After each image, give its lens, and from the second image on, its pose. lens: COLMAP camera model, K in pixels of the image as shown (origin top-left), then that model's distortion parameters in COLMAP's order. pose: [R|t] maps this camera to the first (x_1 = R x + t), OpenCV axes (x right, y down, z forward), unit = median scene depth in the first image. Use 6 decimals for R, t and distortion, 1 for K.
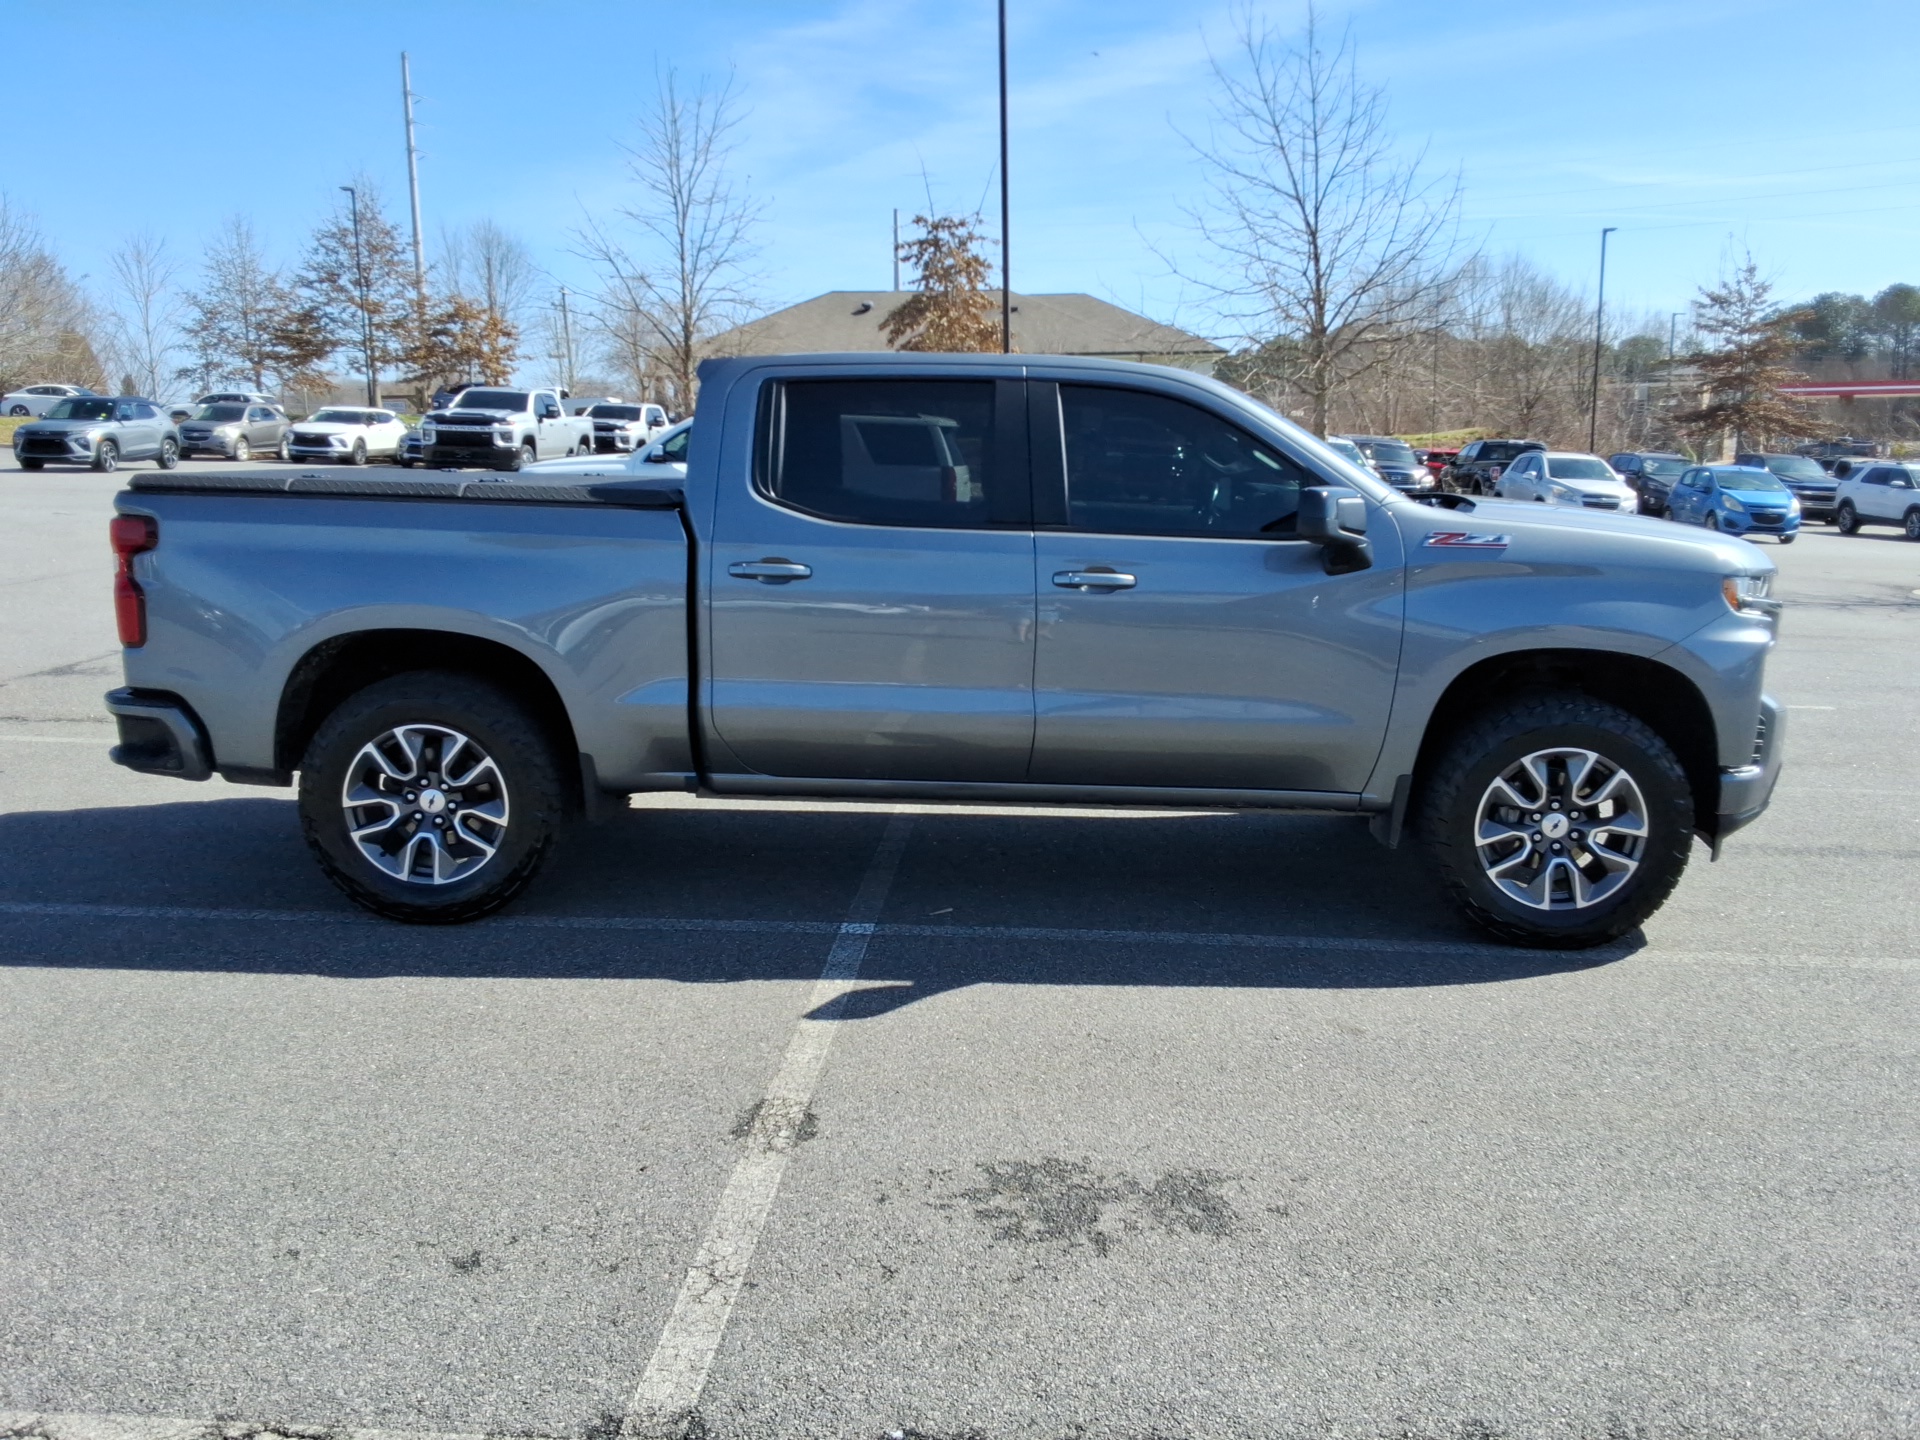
lens RADIAL K [[1547.2, 0, 975.6], [0, 1547.2, 720.6], [0, 0, 1]] dist [0.111680, -0.175479]
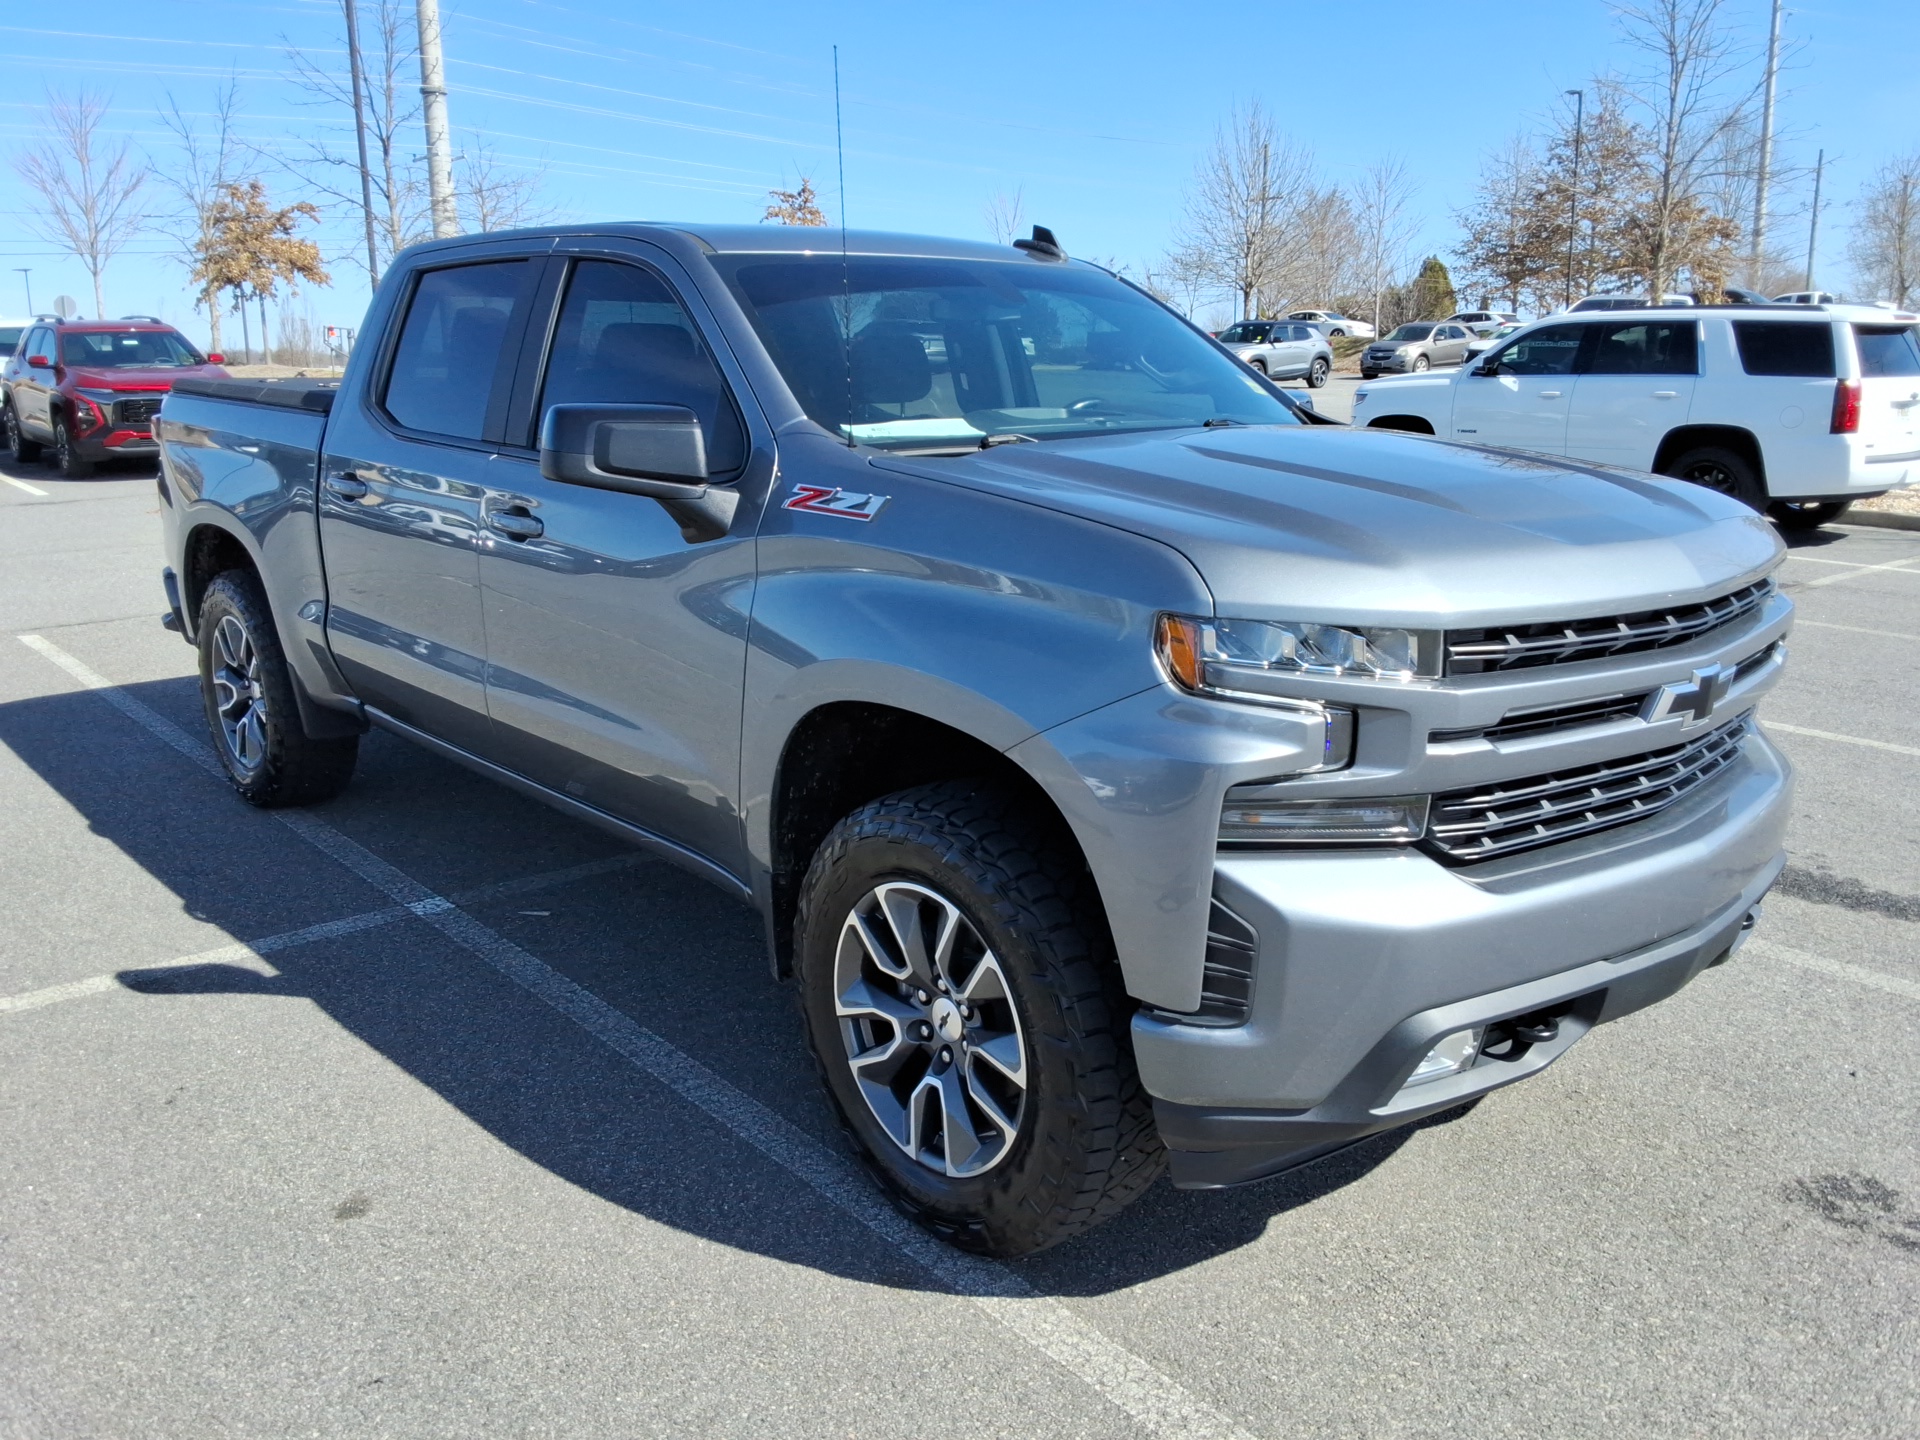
lens RADIAL K [[1547.2, 0, 975.6], [0, 1547.2, 720.6], [0, 0, 1]] dist [0.111680, -0.175479]
pose [[0.683787, 0.158056, -0.712358, 0.759585], [-0.122446, 0.987270, 0.101517, -0.097456], [0.719334, 0.017809, 0.694436, 0.620979]]
